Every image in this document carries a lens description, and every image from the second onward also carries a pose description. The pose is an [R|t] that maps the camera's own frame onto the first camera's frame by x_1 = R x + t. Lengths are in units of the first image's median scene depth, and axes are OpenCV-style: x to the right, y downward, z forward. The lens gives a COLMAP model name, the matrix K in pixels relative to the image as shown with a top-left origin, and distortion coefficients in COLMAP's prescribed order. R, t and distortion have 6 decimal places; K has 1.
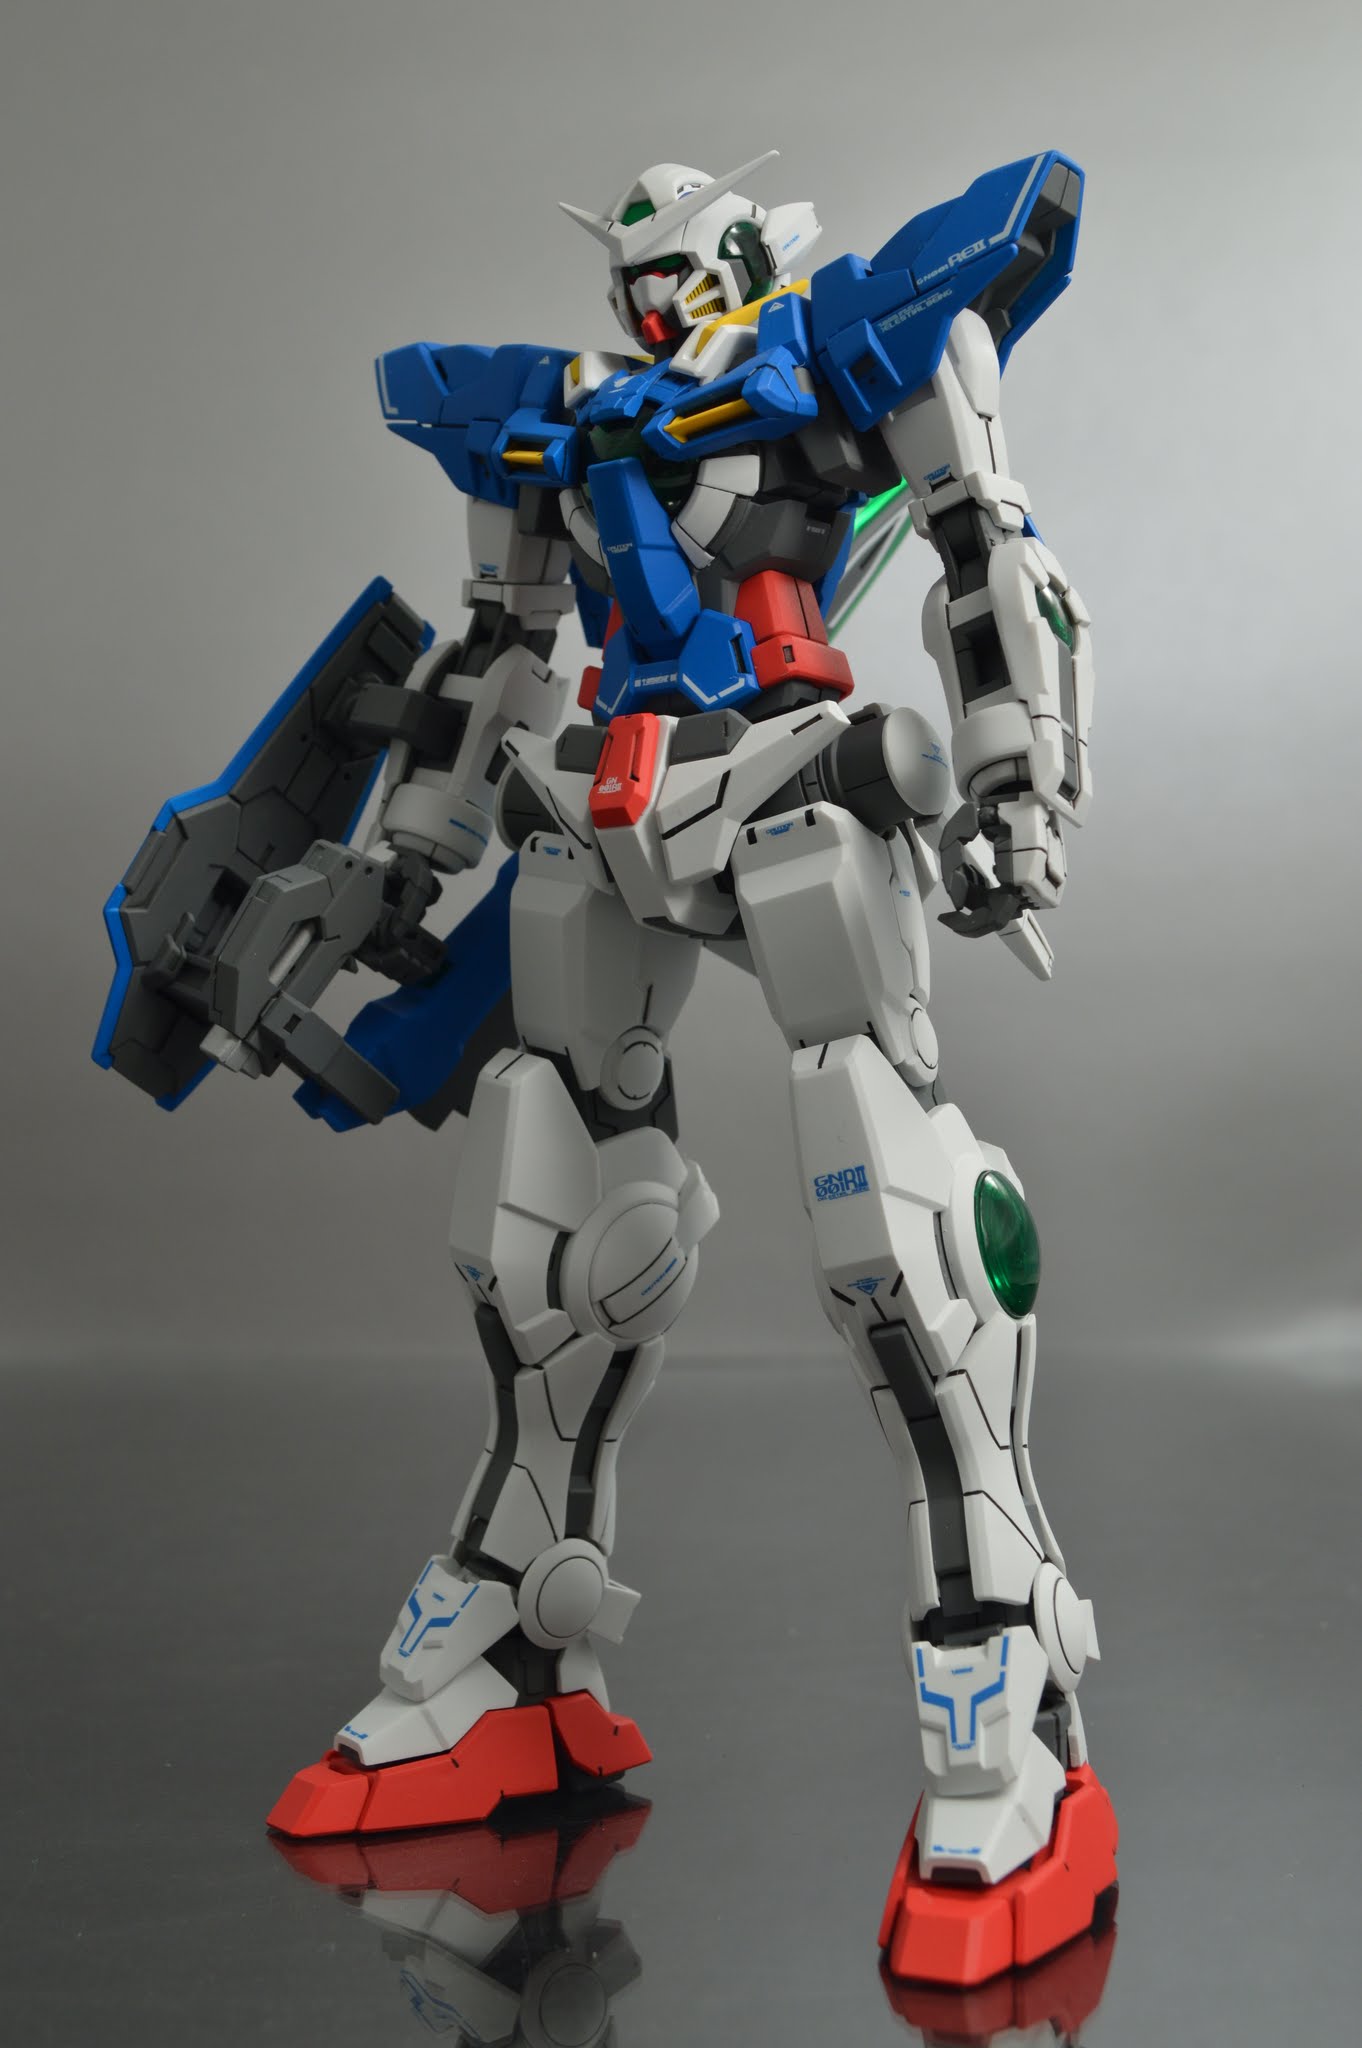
lens RADIAL K [[2489.5, 0, 681.0], [0, 2489.5, 1024.0], [0, 0, 1]] dist [-0.071467, 0.000333]
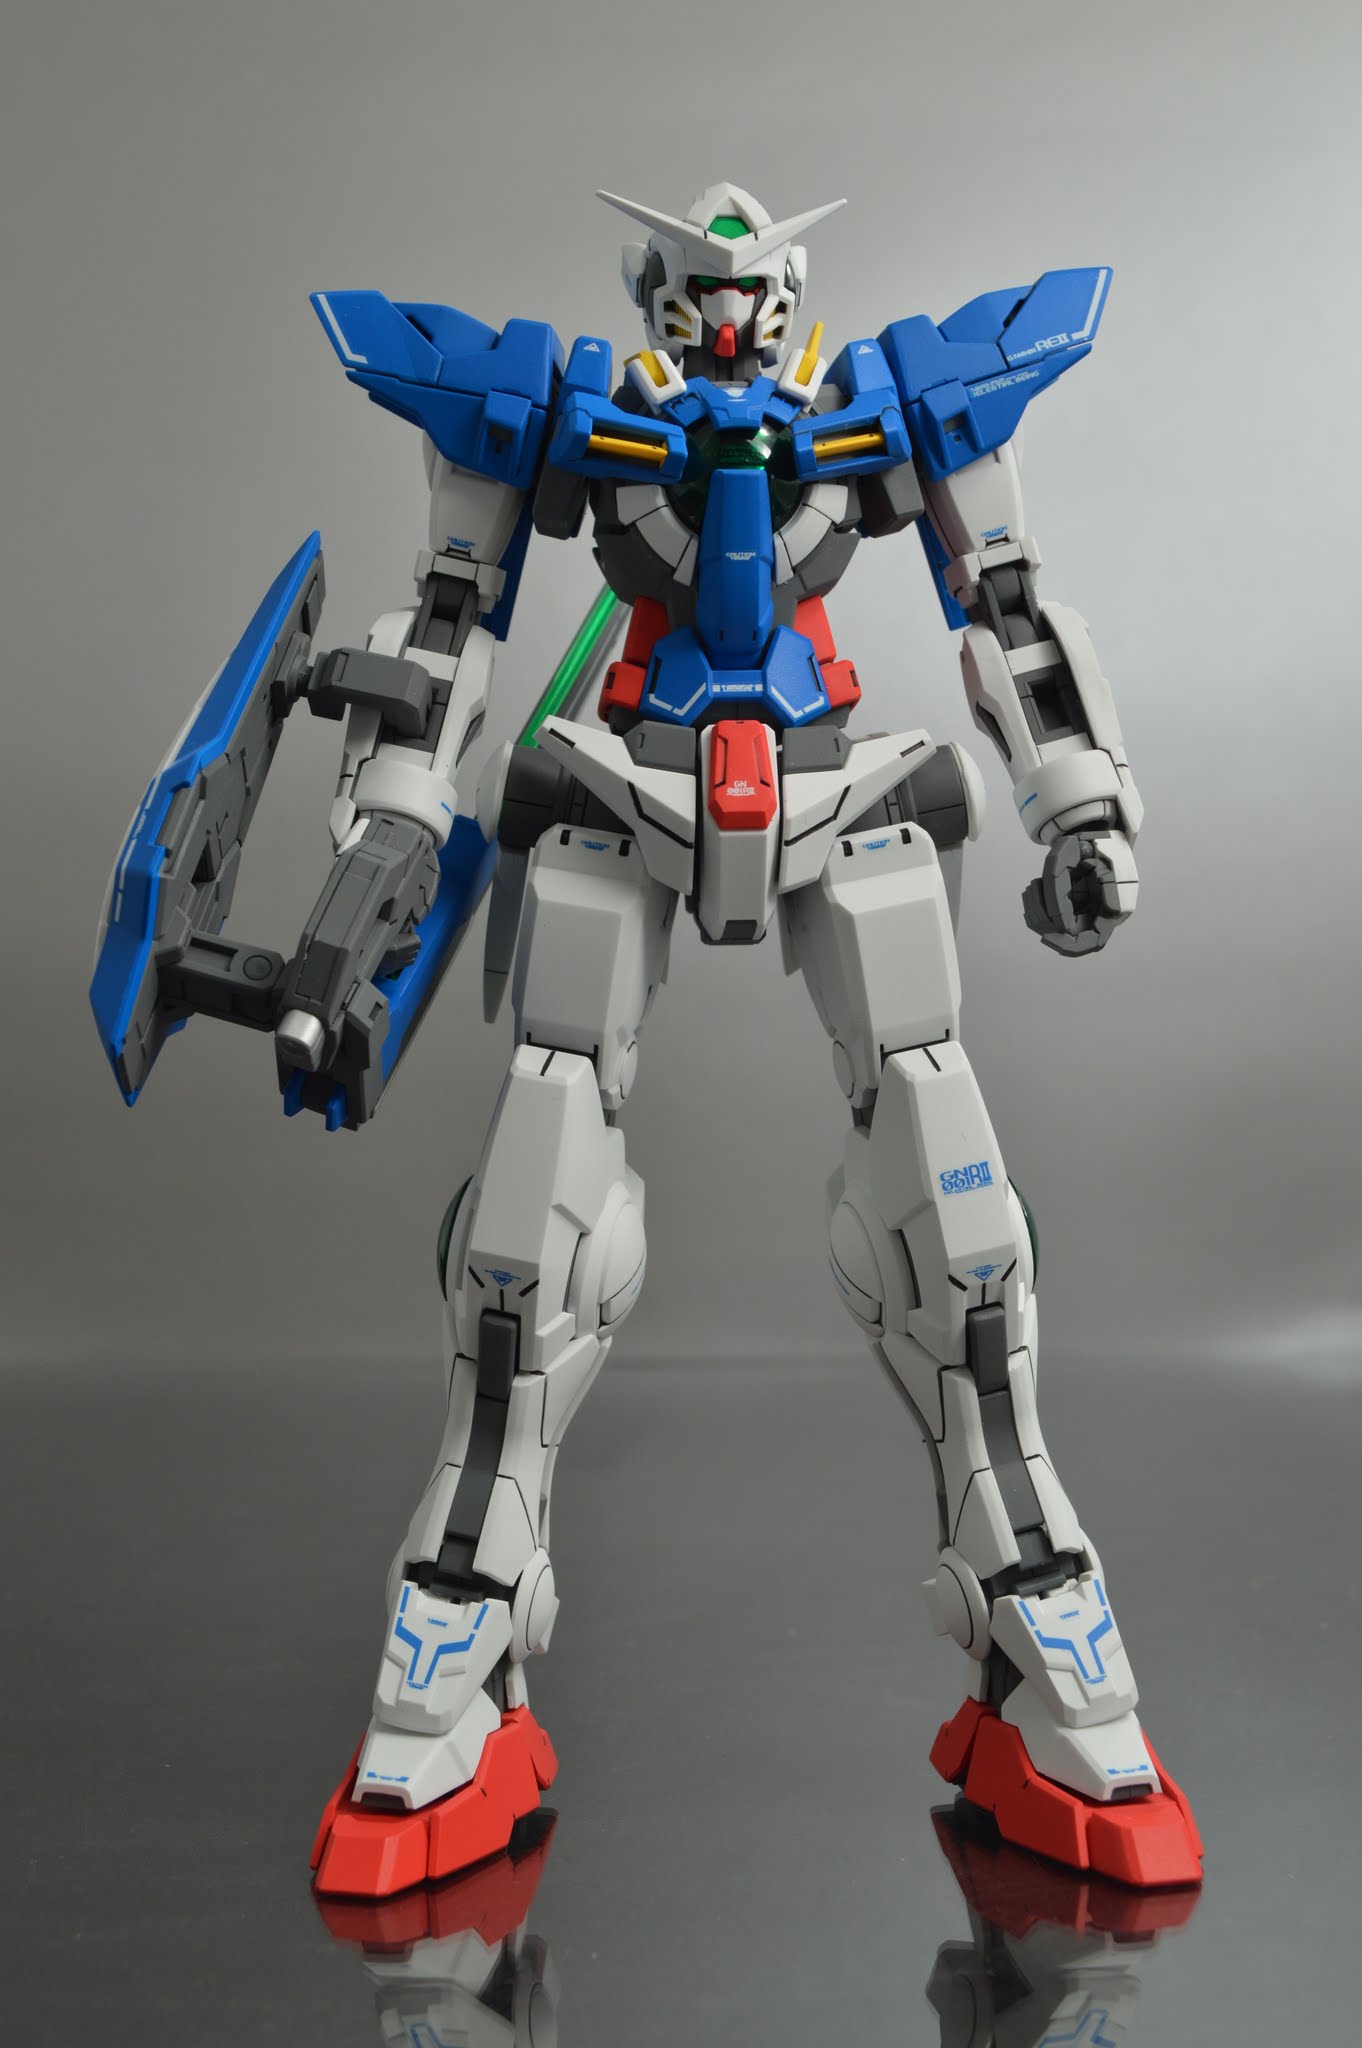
lens RADIAL K [[2489.5, 0, 681.0], [0, 2489.5, 1024.0], [0, 0, 1]] dist [-0.071467, 0.000333]
pose [[0.787090, 0.031258, 0.616046, -0.668238], [-0.026263, 0.999508, -0.017159, 0.018121], [-0.616279, -0.002674, 0.787523, 0.216048]]
